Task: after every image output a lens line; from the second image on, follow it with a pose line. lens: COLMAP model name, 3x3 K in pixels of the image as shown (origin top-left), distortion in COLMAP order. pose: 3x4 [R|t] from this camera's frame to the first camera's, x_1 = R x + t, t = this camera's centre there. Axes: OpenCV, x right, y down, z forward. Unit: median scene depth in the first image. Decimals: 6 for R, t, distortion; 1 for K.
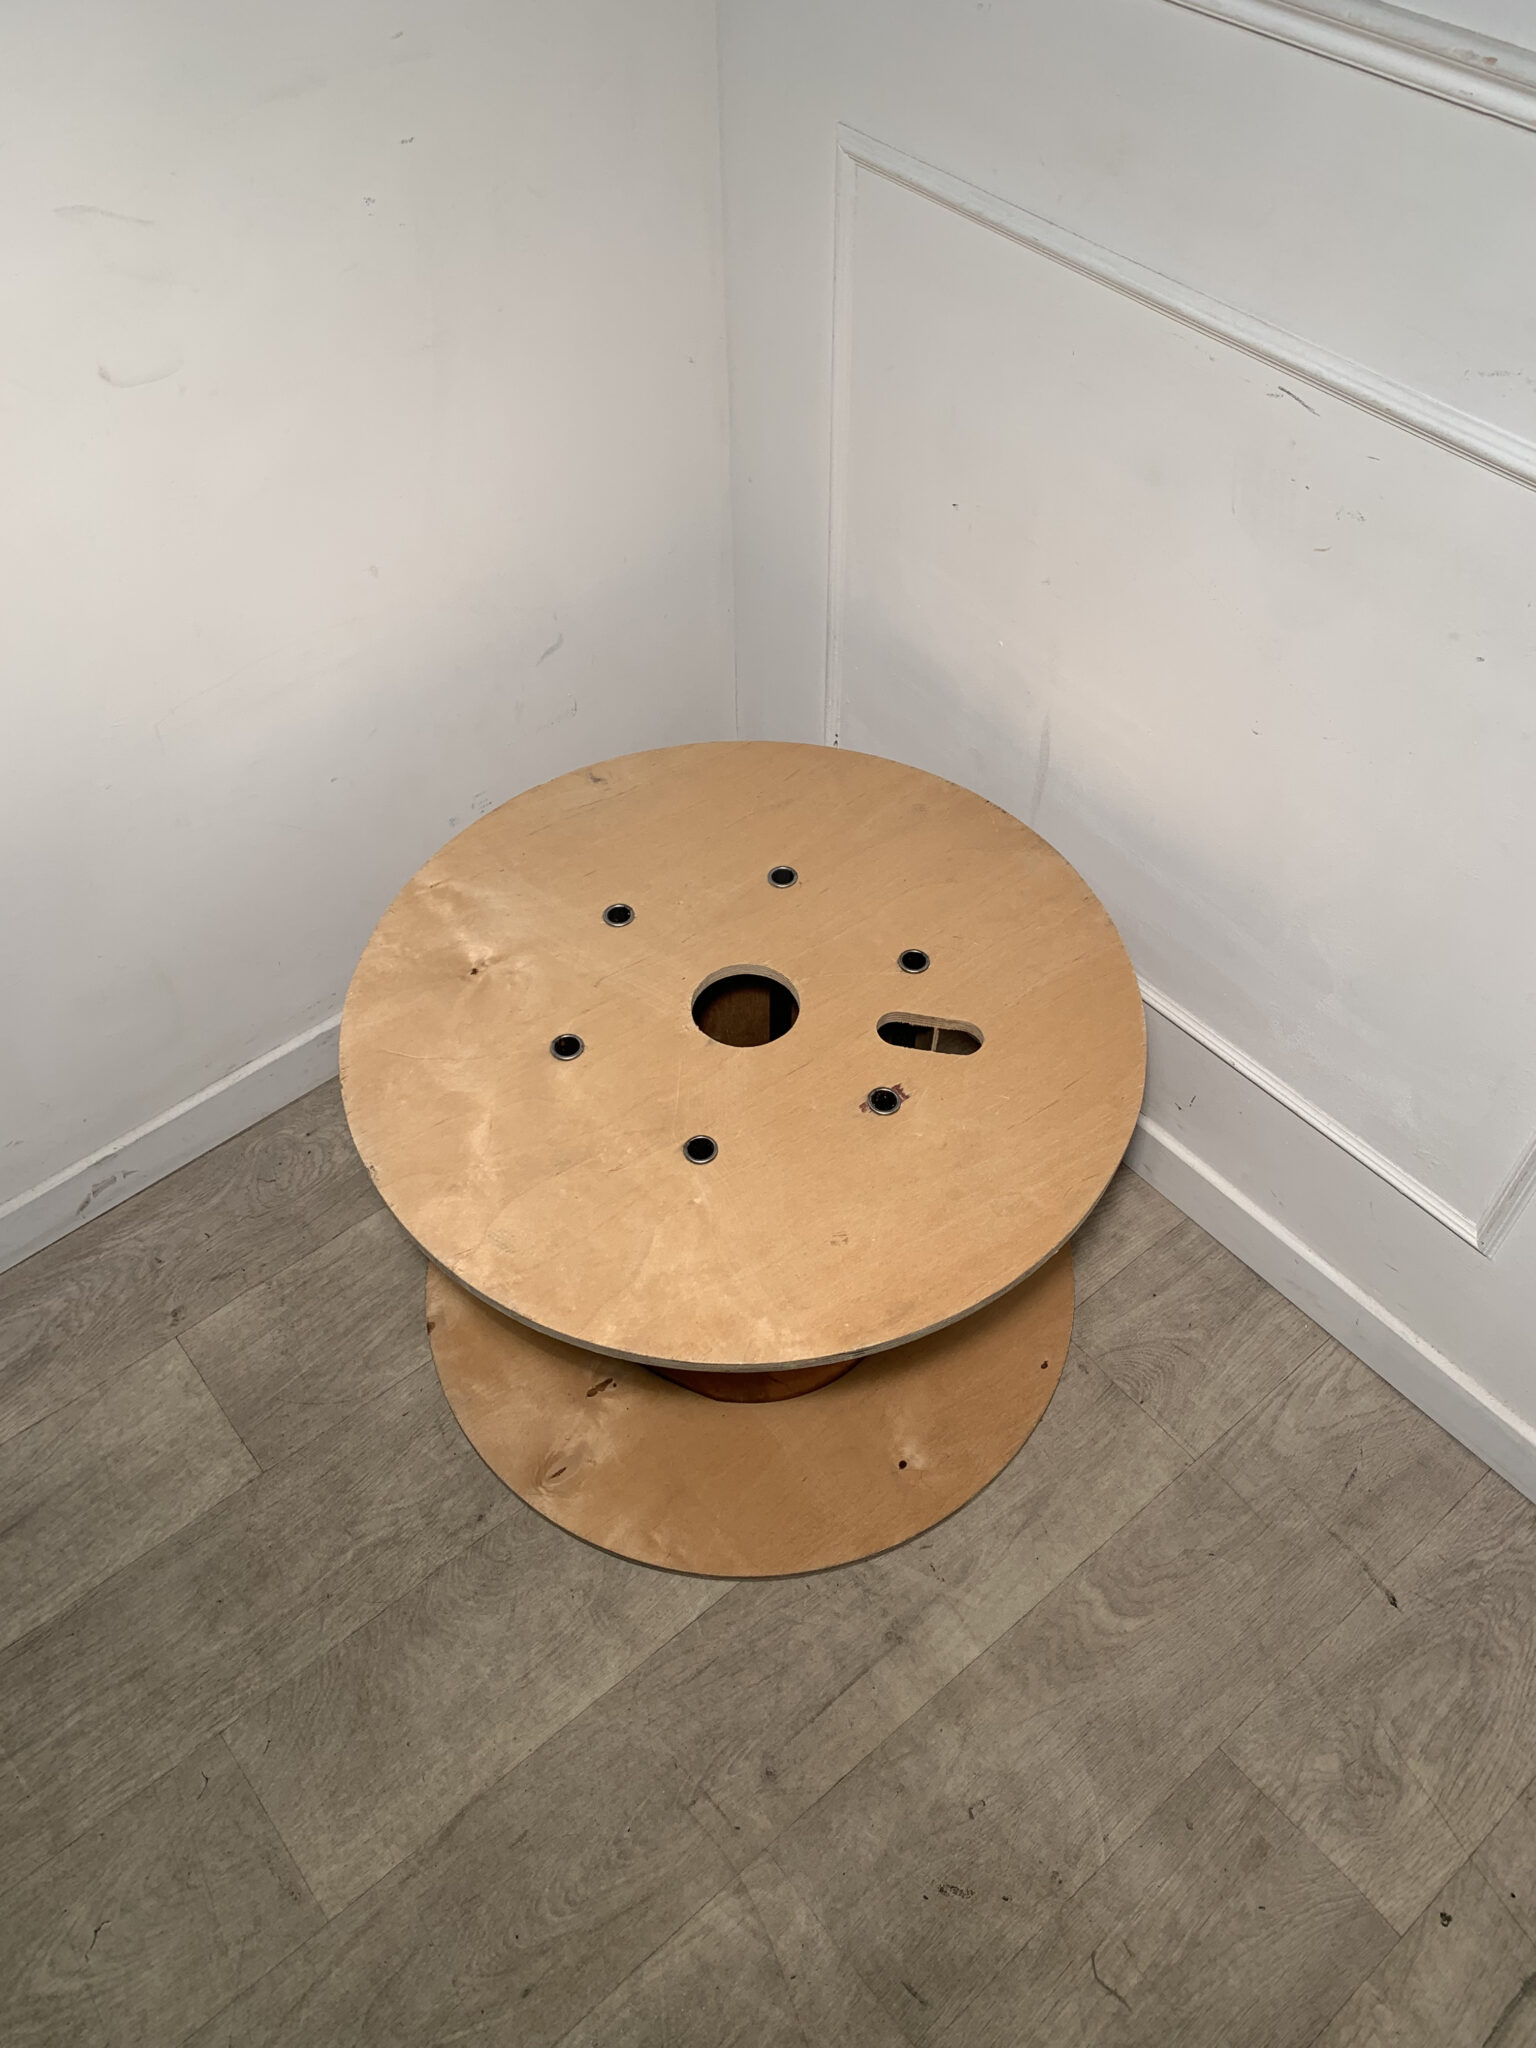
lens RADIAL K [[1580.5, 0, 768.0], [0, 1580.5, 1024.0], [0, 0, 1]] dist [0.038711, -0.033970]
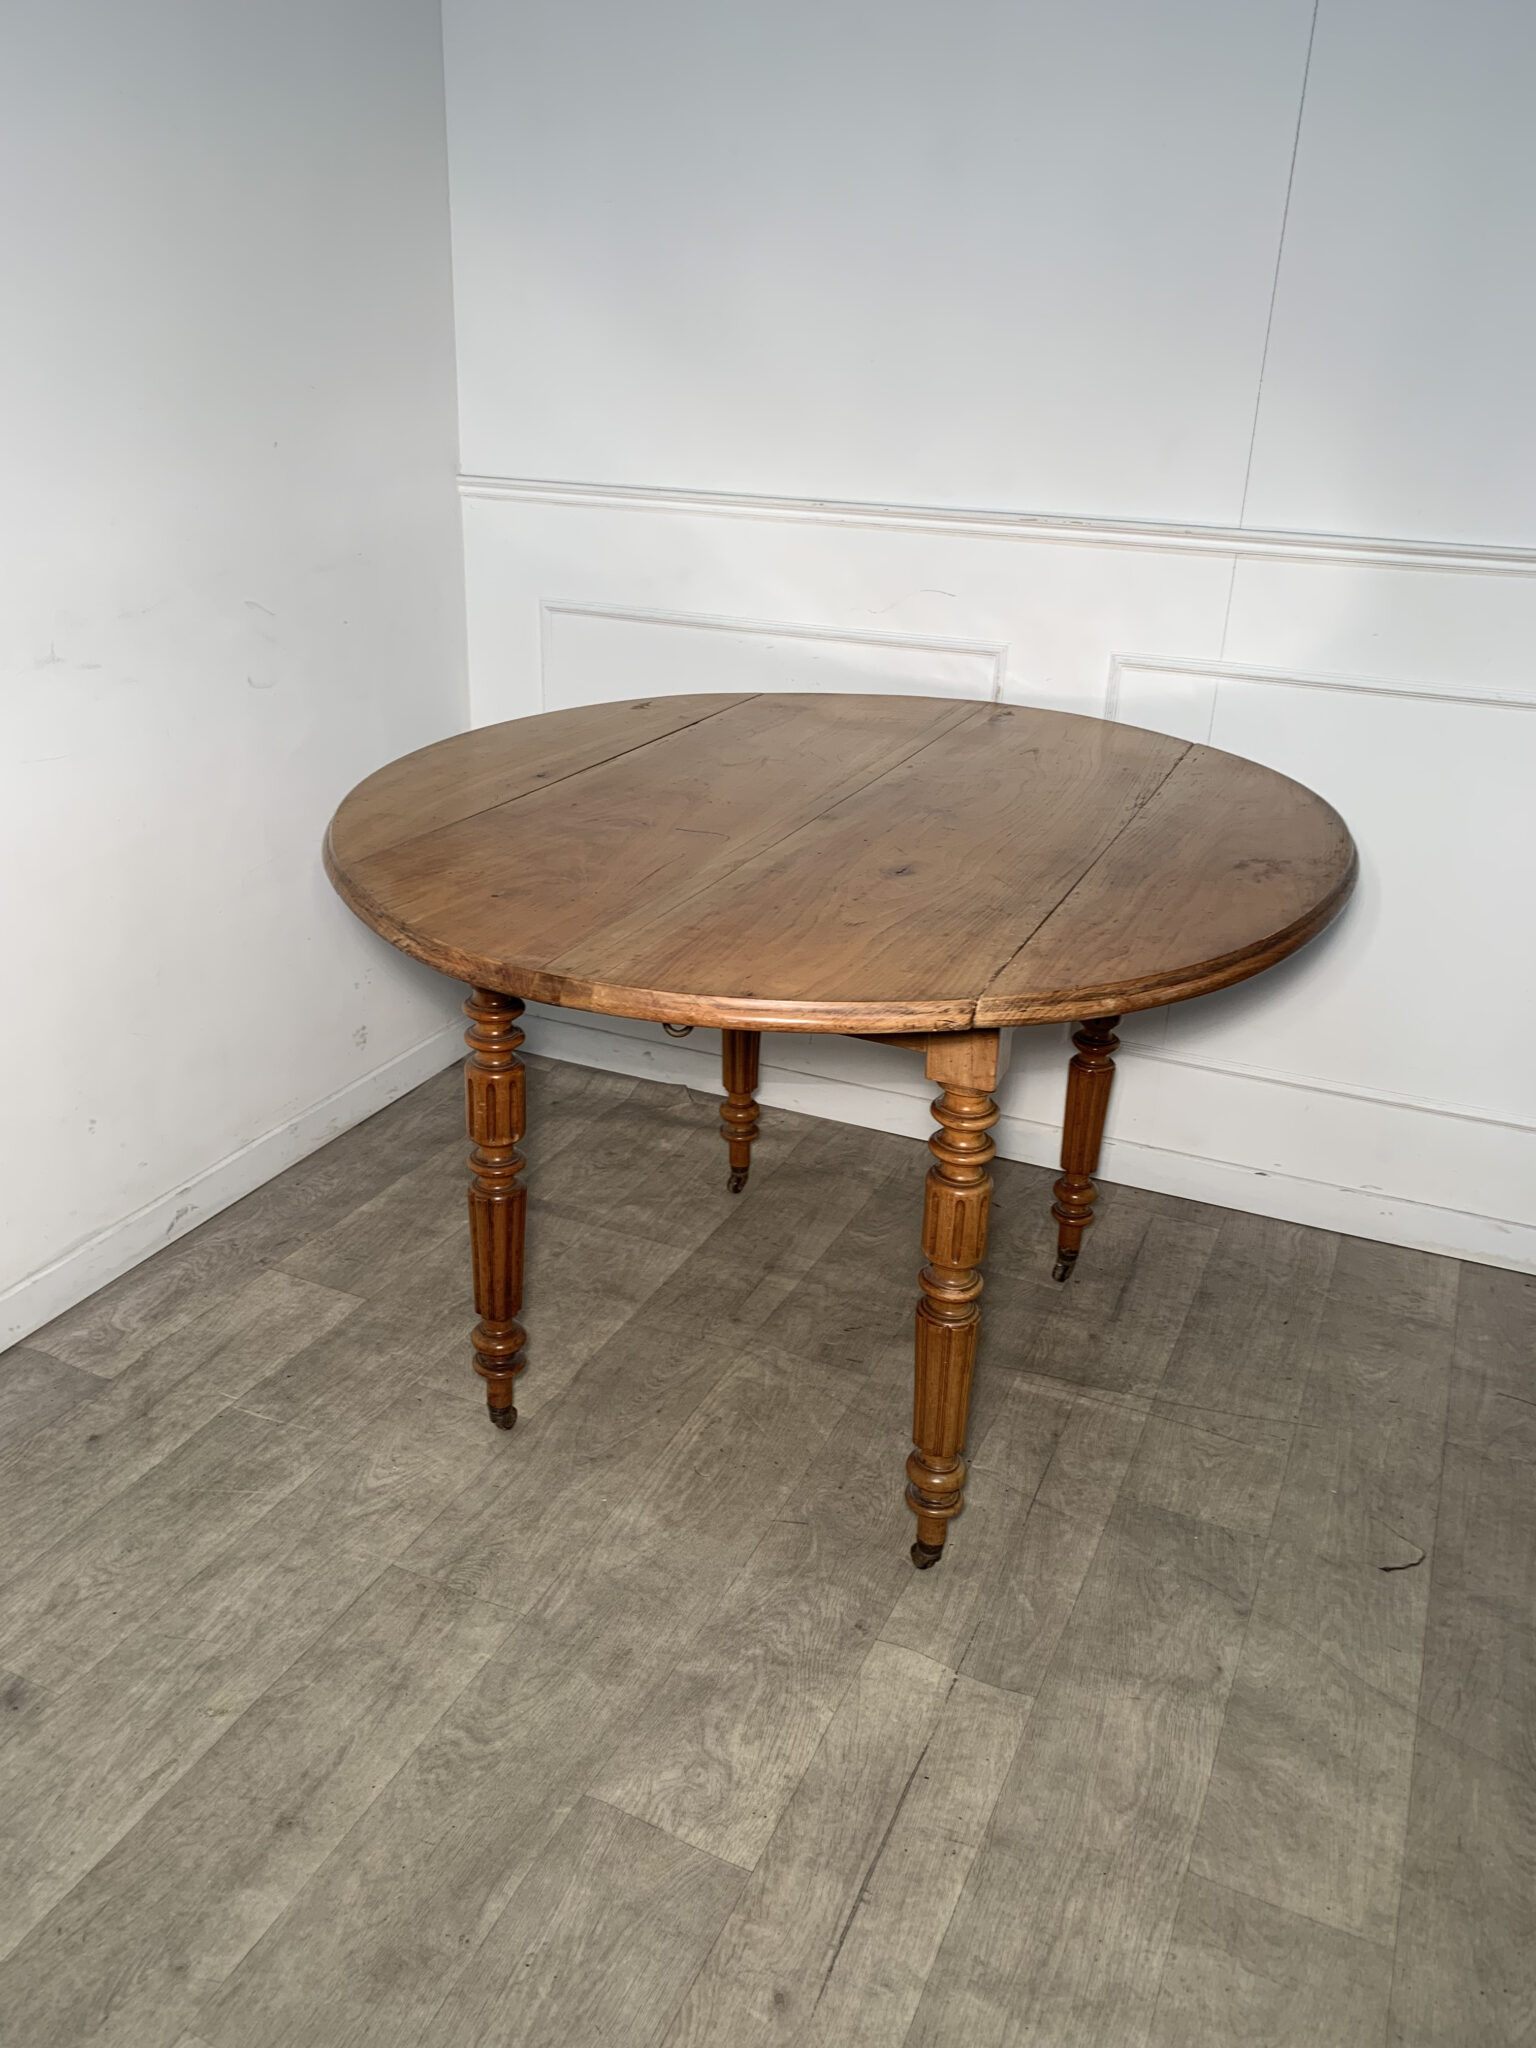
lens RADIAL K [[1580.5, 0, 768.0], [0, 1580.5, 1024.0], [0, 0, 1]] dist [0.038711, -0.033970]
pose [[0.897764, -0.141749, 0.417044, -0.659813], [0.317442, 0.864601, -0.389482, 0.893059], [-0.305368, 0.482051, 0.821205, -0.615210]]
